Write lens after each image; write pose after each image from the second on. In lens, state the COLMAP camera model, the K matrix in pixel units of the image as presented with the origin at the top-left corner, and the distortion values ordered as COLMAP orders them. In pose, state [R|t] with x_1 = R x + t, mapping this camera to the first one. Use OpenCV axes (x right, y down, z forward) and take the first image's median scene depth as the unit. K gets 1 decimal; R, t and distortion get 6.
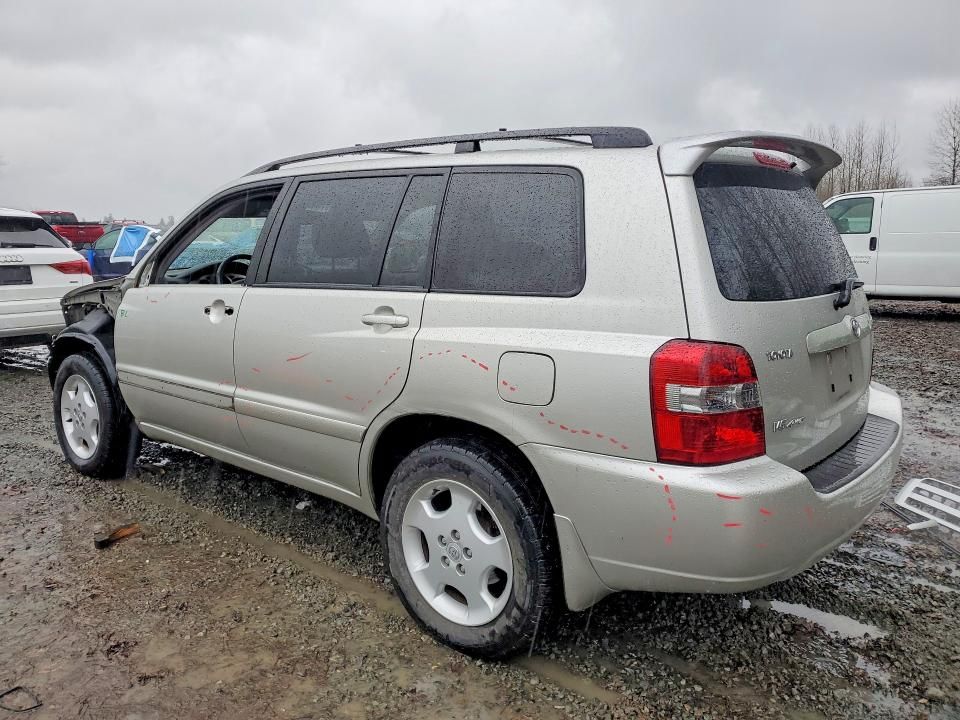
lens RADIAL K [[781.7, 0, 480.0], [0, 781.7, 360.0], [0, 0, 1]] dist [0.005179, 0.003120]
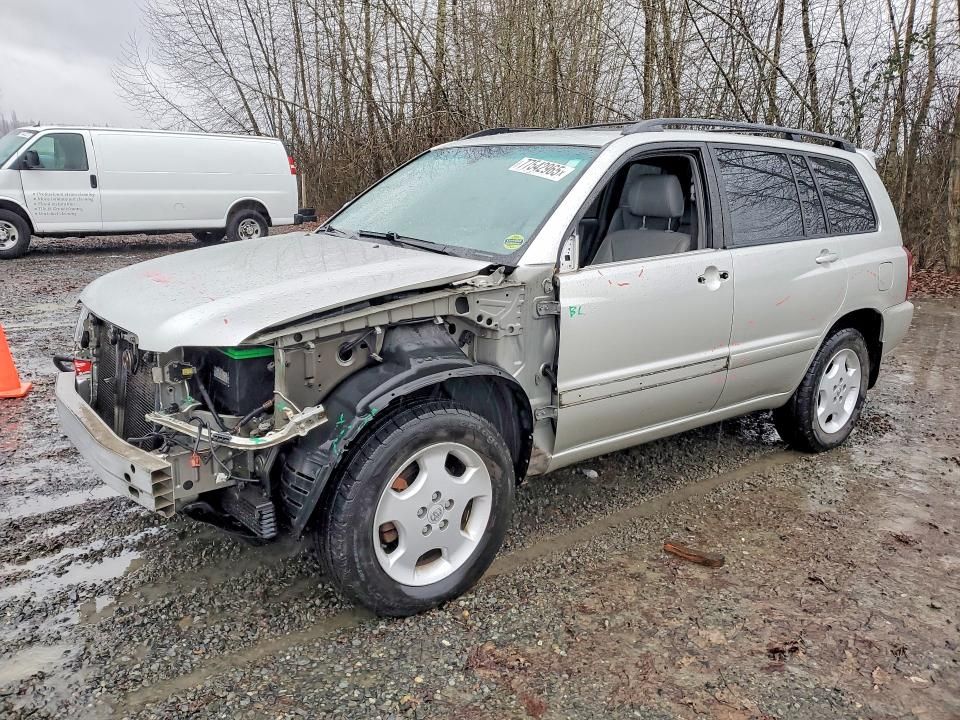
lens RADIAL K [[739.7, 0, 480.0], [0, 739.7, 360.0], [0, 0, 1]] dist [0.007163, 0.007150]
pose [[0.182143, -0.226386, 0.956856, -1.286340], [0.127025, 0.970398, 0.205410, -0.187872], [-0.975033, 0.084130, 0.205507, 1.083140]]
